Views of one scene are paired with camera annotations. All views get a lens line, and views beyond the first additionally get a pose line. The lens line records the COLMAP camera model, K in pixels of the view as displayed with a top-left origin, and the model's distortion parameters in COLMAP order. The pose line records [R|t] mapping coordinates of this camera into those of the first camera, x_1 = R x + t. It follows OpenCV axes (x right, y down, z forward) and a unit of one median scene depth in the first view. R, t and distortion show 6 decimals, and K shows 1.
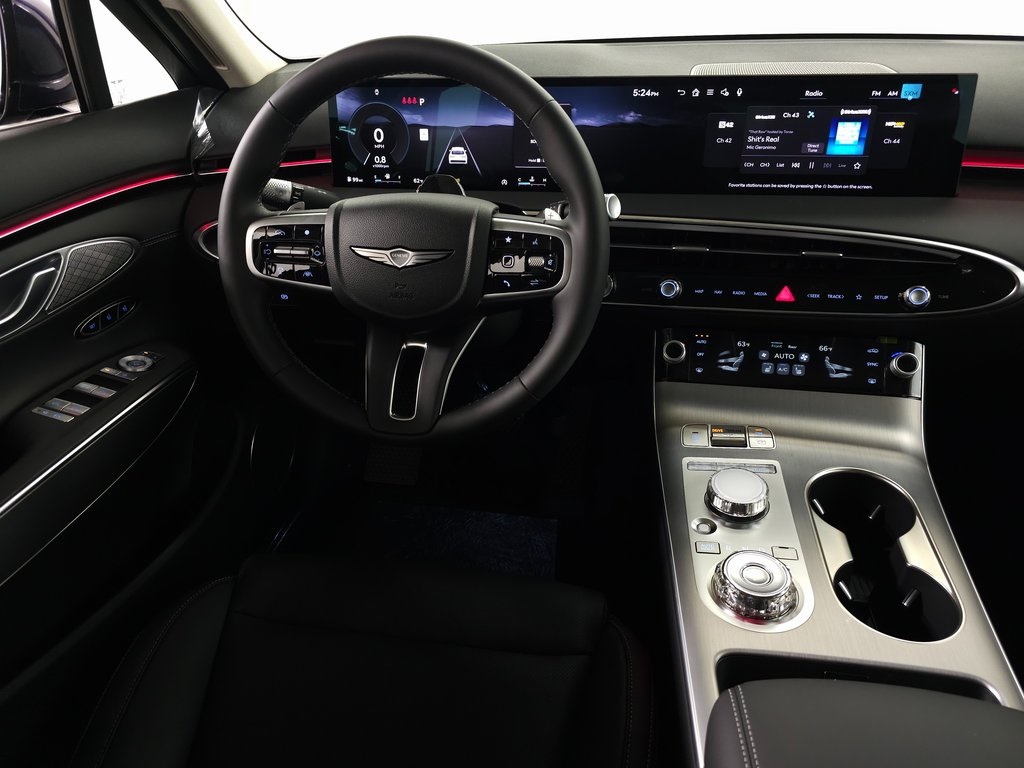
lens RADIAL K [[698.2, 0, 502.9], [0, 698.2, 381.5], [0, 0, 1]] dist [0.034884, -0.042205]
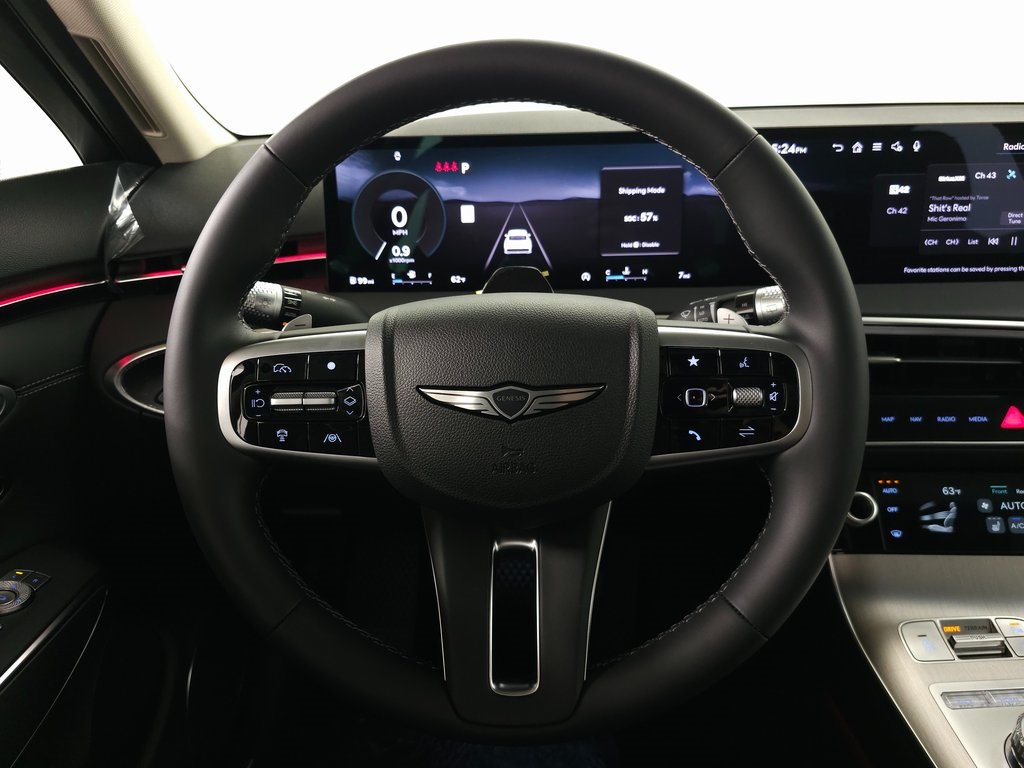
lens RADIAL K [[698.2, 0, 510.4], [0, 698.2, 377.0], [0, 0, 1]] dist [0.034884, -0.042205]
pose [[0.989855, -0.048610, 0.133509, -0.181060], [0.068918, 0.985978, -0.151979, -0.091502], [-0.124250, 0.159638, 0.979325, 0.365762]]
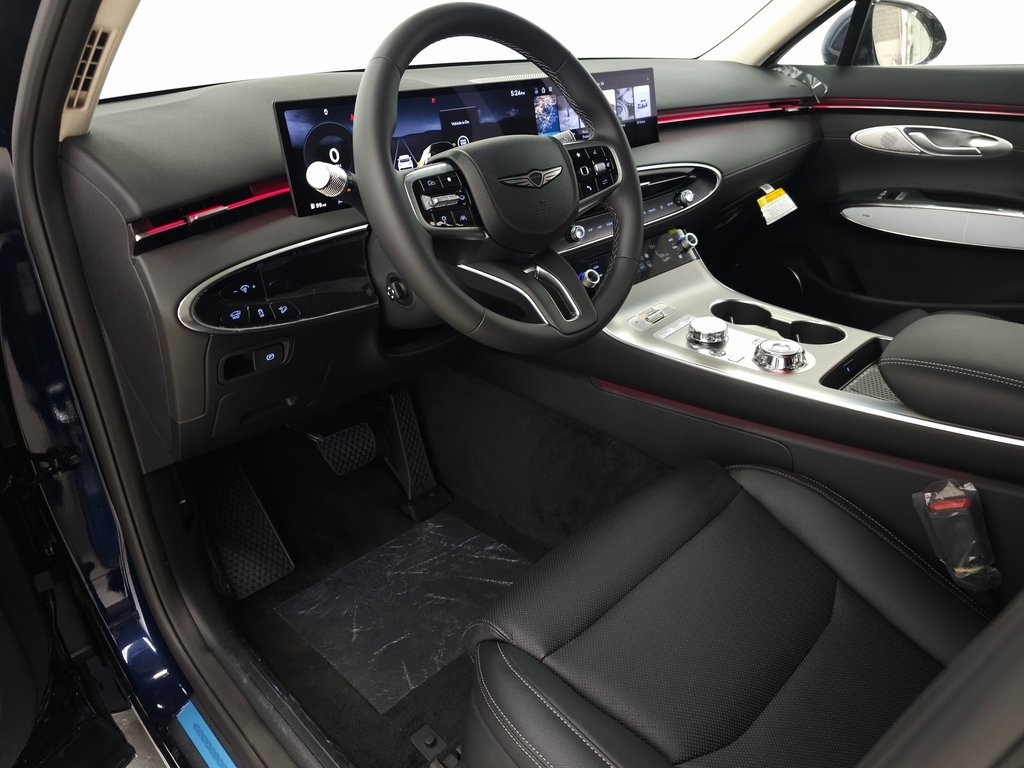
lens RADIAL K [[698.2, 0, 518.1], [0, 698.2, 382.6], [0, 0, 1]] dist [0.034884, -0.042205]
pose [[0.577425, -0.354761, 0.735340, -0.927632], [0.427644, 0.898648, 0.097741, -0.054900], [-0.695486, 0.258026, 0.670613, 0.262098]]
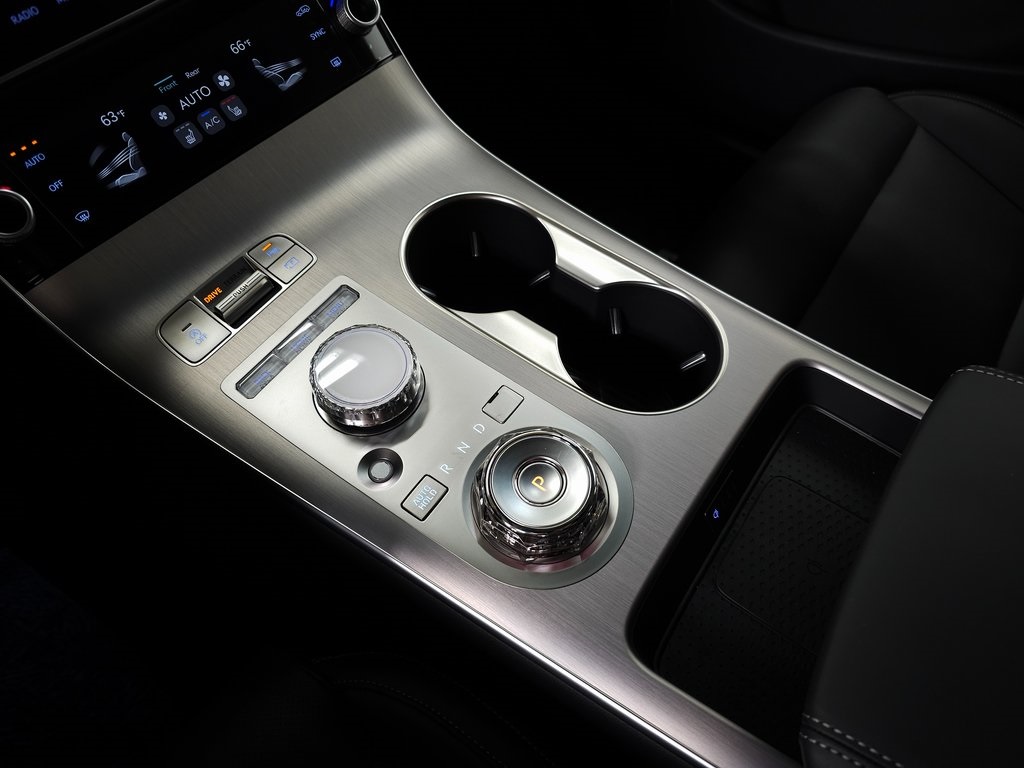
lens RADIAL K [[698.2, 0, 512.0], [0, 698.2, 380.8], [0, 0, 1]] dist [0.034884, -0.042205]
pose [[0.440024, -0.720541, 0.535910, 0.079707], [0.434952, 0.693129, 0.574795, -0.088239], [-0.785618, -0.019829, 0.618394, 0.502079]]
